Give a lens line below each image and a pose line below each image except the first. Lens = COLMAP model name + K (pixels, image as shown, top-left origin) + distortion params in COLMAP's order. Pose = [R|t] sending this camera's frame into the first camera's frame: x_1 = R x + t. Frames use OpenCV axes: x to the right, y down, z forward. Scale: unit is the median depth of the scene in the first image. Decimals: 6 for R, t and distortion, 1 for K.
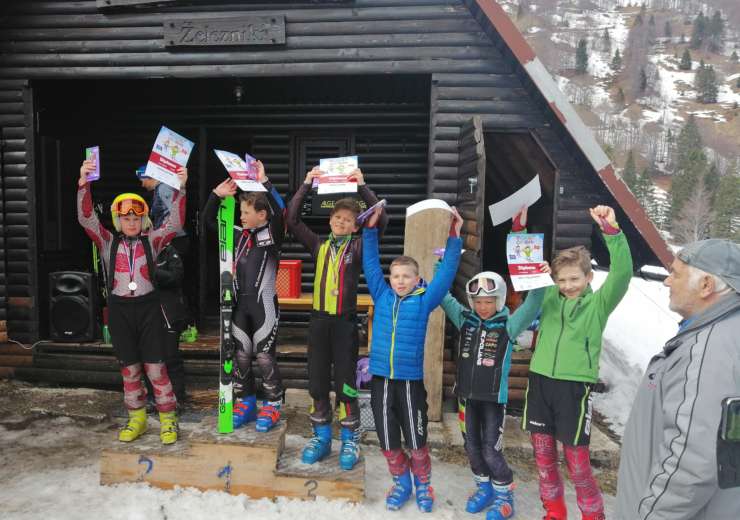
lens RADIAL K [[646.8, 0, 331.8], [0, 646.8, 283.5], [0, 0, 1]] dist [-0.007052, 0.049880]
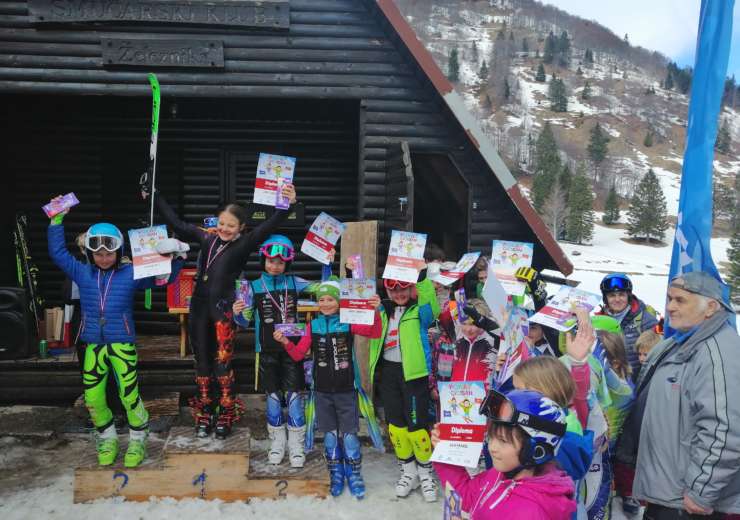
lens RADIAL K [[632.6, 0, 339.7], [0, 632.6, 272.4], [0, 0, 1]] dist [0.005507, 0.014756]
pose [[0.981338, -0.024339, 0.190746, -0.088681], [0.025206, 0.999680, -0.002120, -0.027915], [-0.190634, 0.006888, 0.981637, -0.045728]]
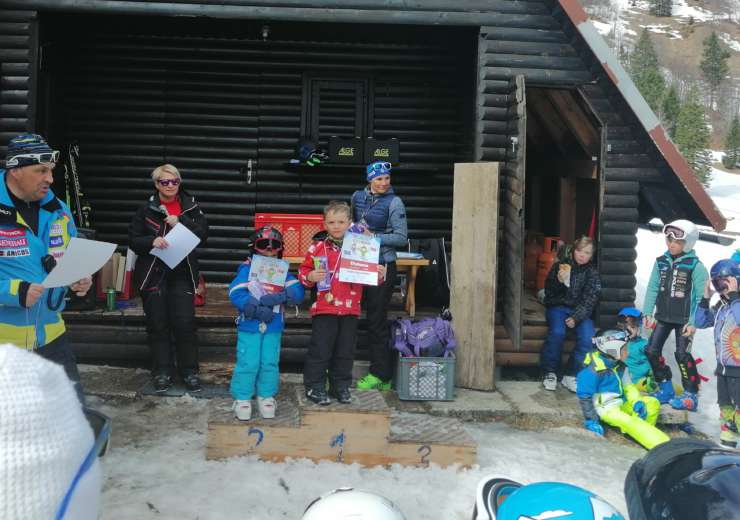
lens RADIAL K [[879.7, 0, 316.0], [0, 879.7, 143.2], [0, 0, 1]] dist [0.012961, 0.004903]
pose [[0.986765, 0.016886, 0.161275, -0.287495], [-0.001679, 0.995574, -0.093967, -0.021869], [-0.162148, 0.092453, 0.982426, -0.237961]]
